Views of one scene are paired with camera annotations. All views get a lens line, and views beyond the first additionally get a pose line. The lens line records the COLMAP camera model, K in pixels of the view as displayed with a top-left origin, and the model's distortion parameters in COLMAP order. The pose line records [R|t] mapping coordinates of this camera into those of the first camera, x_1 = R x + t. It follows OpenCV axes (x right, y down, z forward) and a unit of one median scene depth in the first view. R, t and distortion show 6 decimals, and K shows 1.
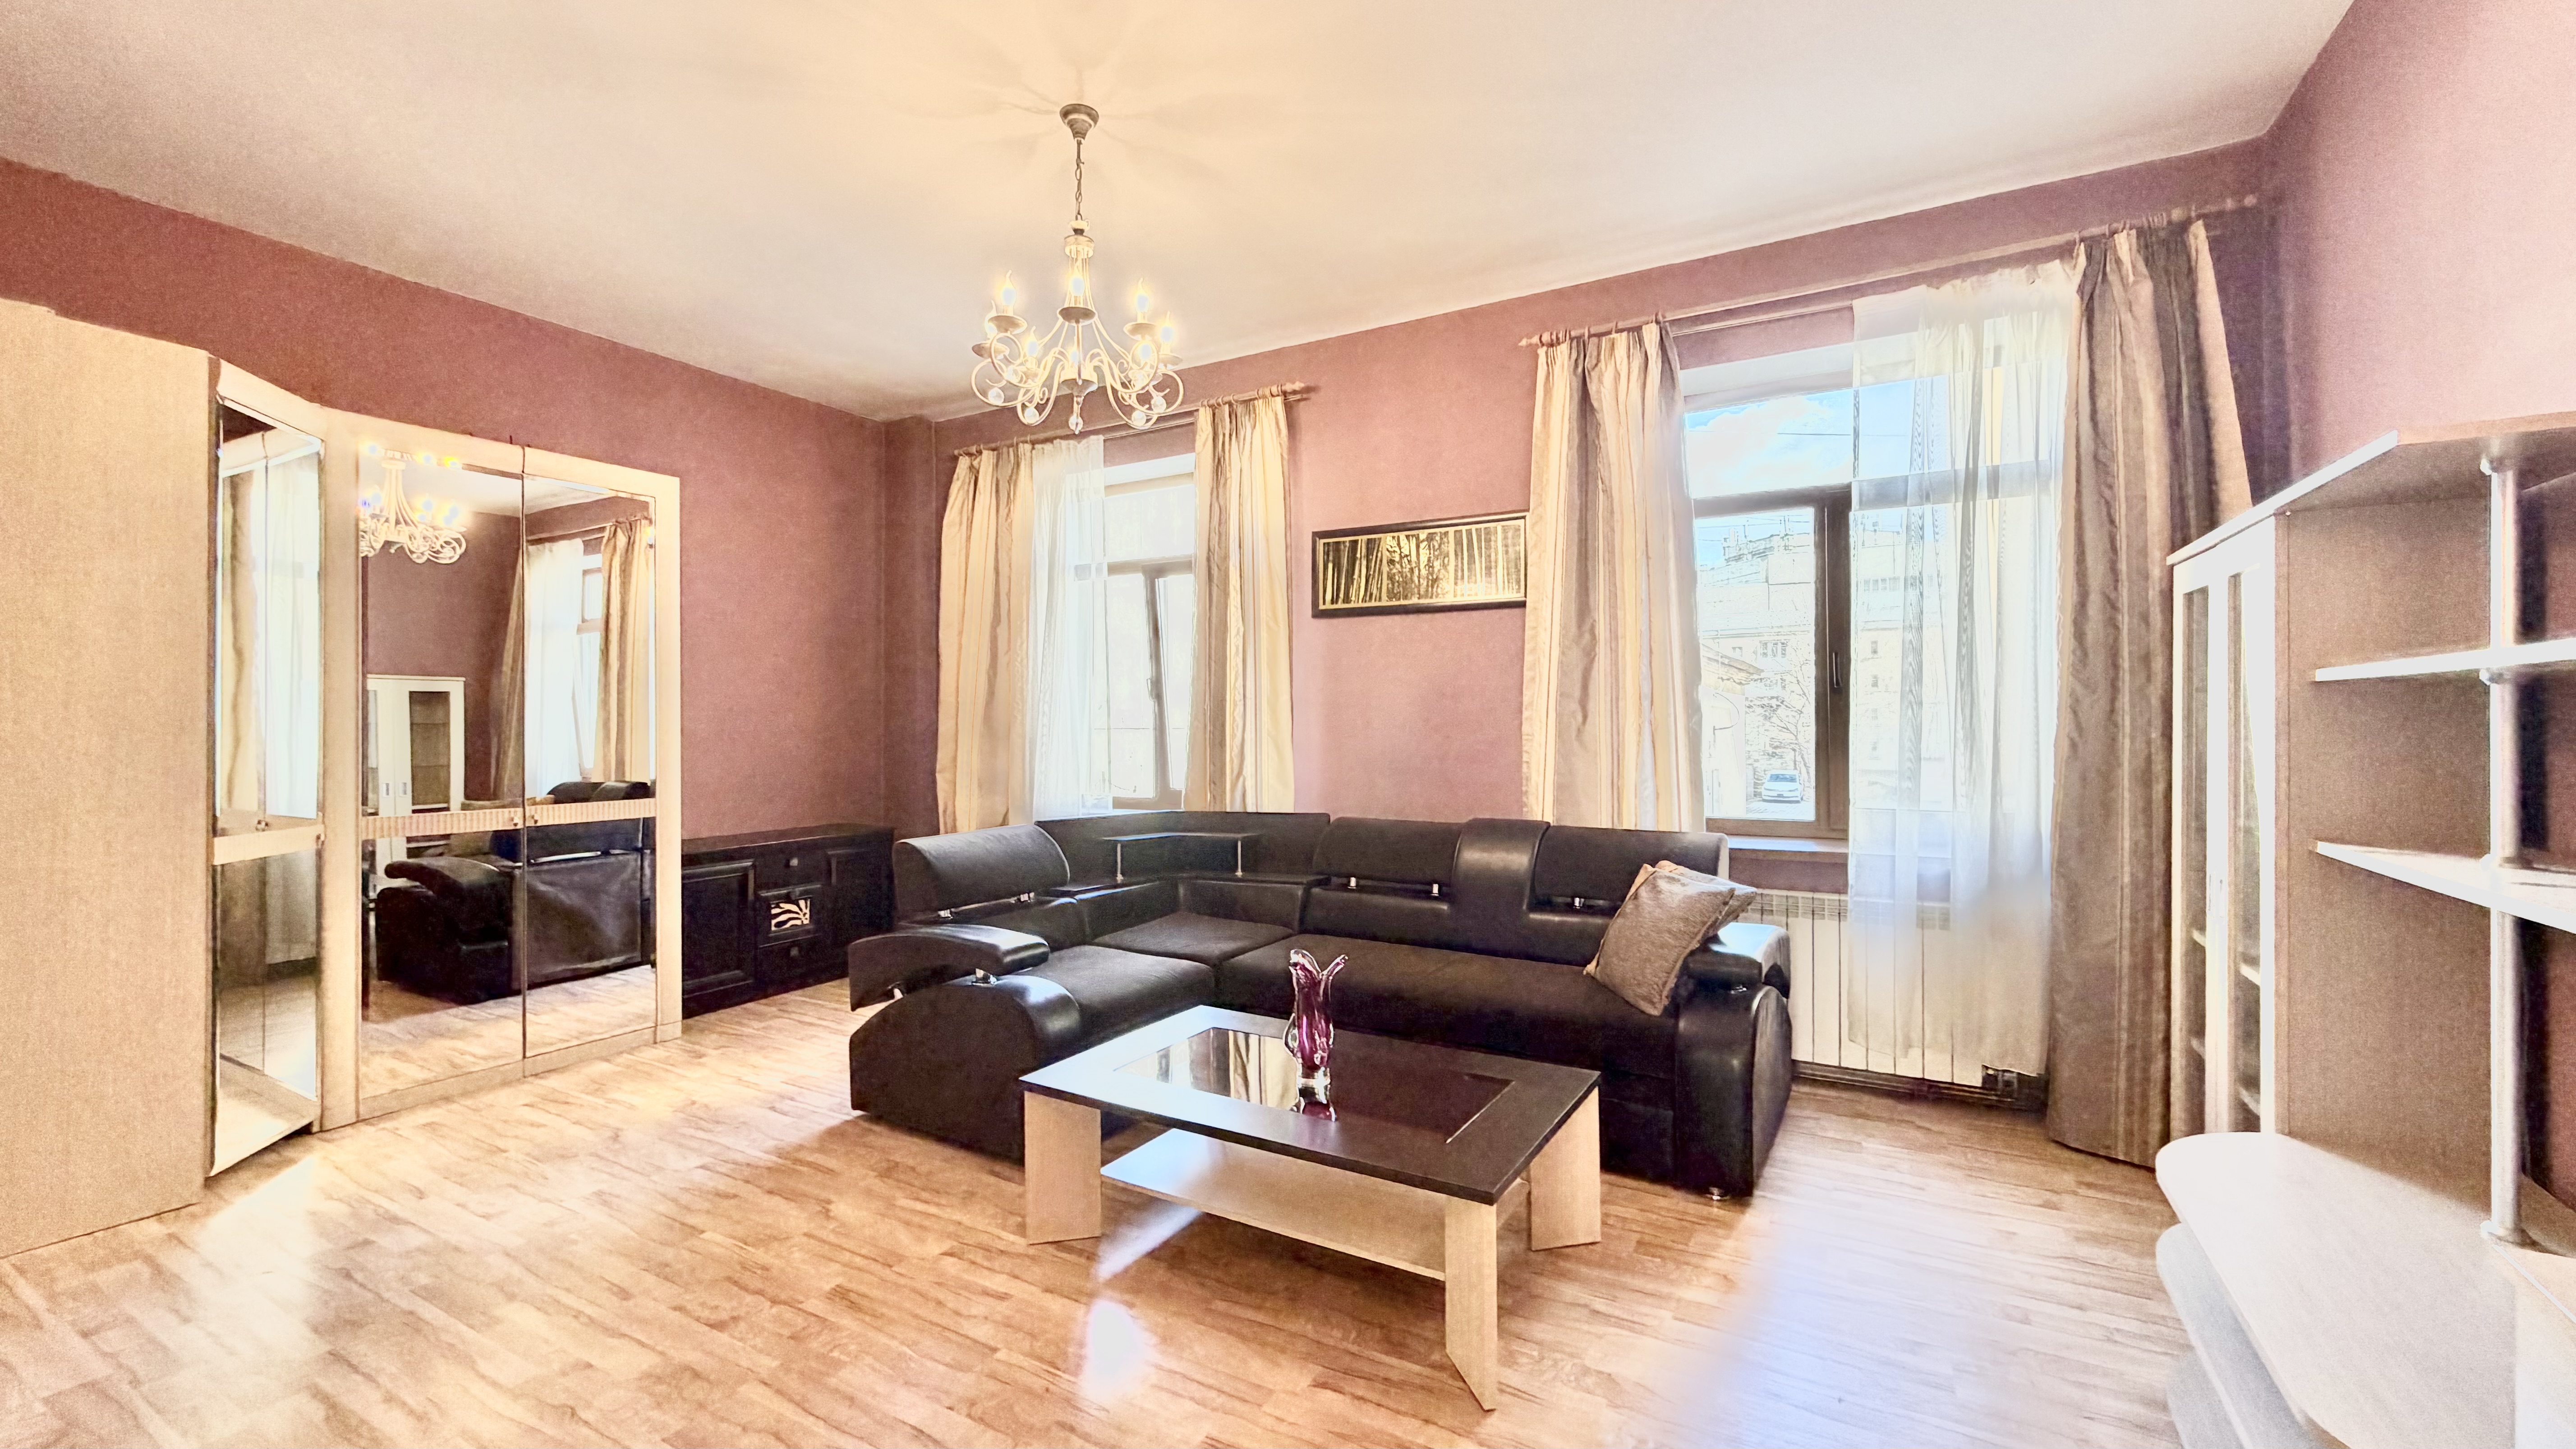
lens RADIAL K [[1033.8, 0, 1286.5], [0, 1033.8, 722.4], [0, 0, 1]] dist [-0.000475, 0.000117]
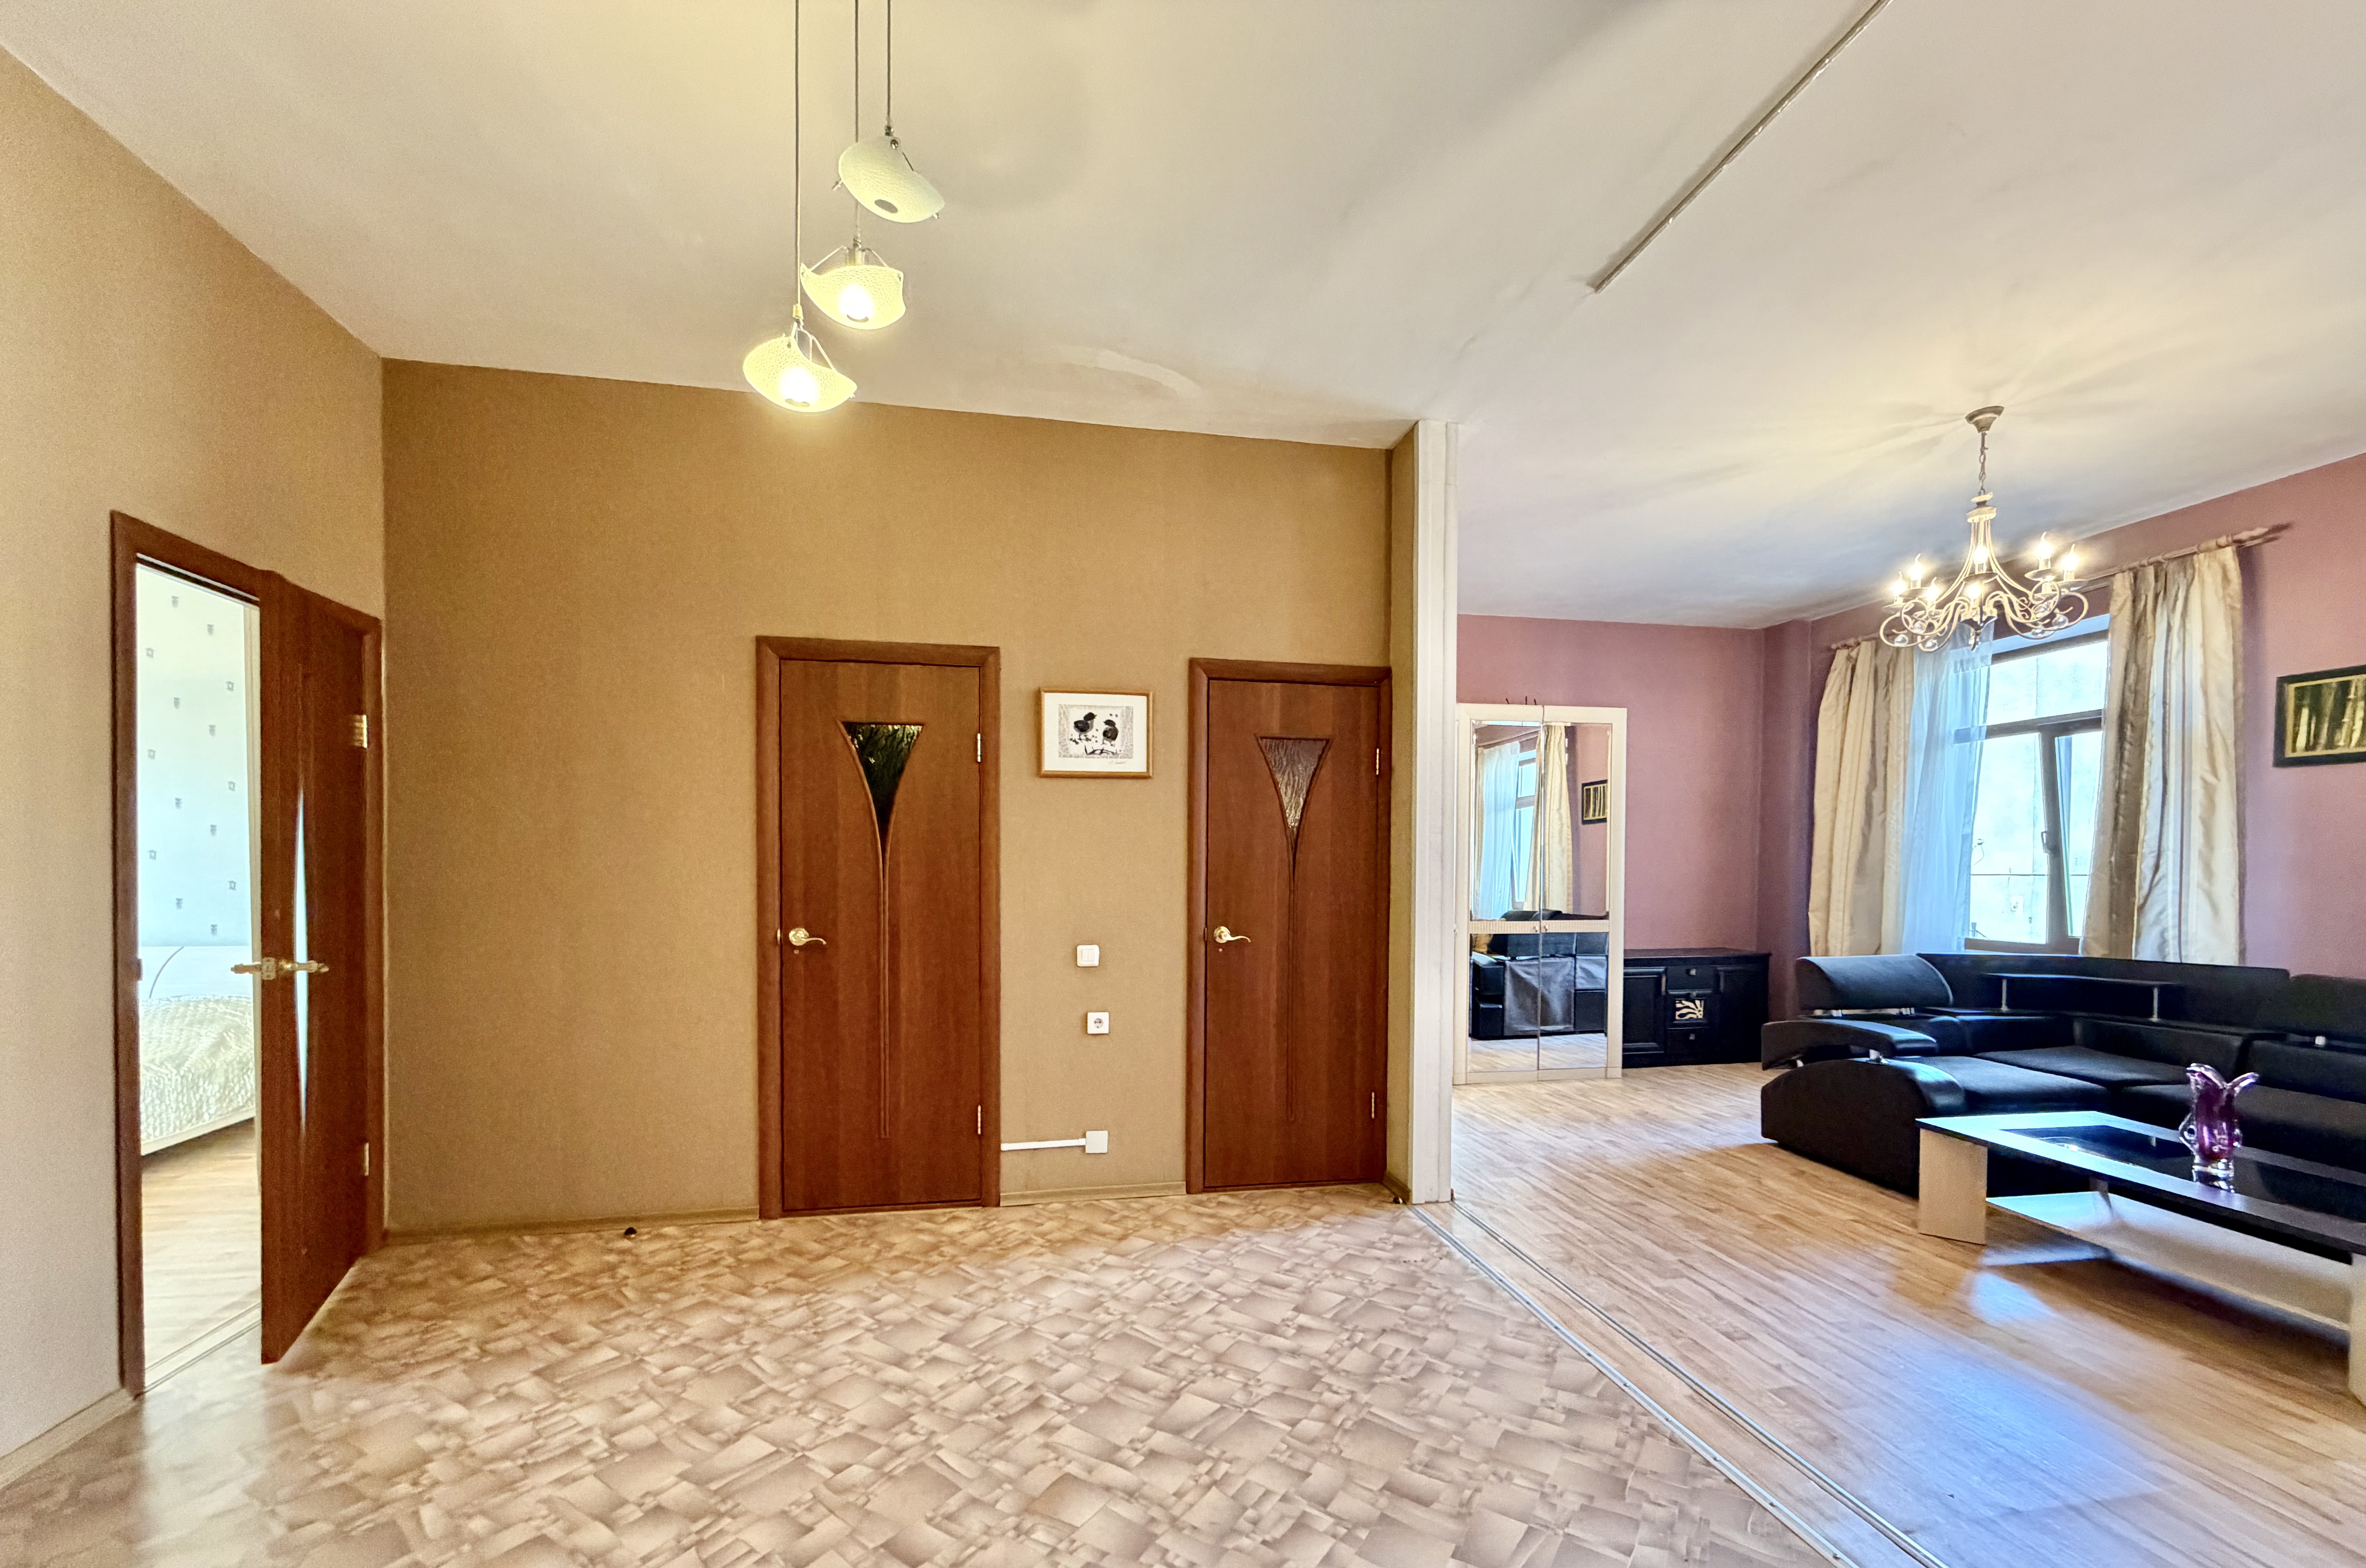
lens RADIAL K [[941.8, 0, 1186.4], [0, 941.8, 887.2], [0, 0, 1]] dist [0.002313, 0.001232]
pose [[0.645692, 0.023238, -0.763244, 0.051795], [-0.004101, 0.999628, 0.026966, -0.009673], [0.763587, -0.014281, 0.645547, -0.383033]]
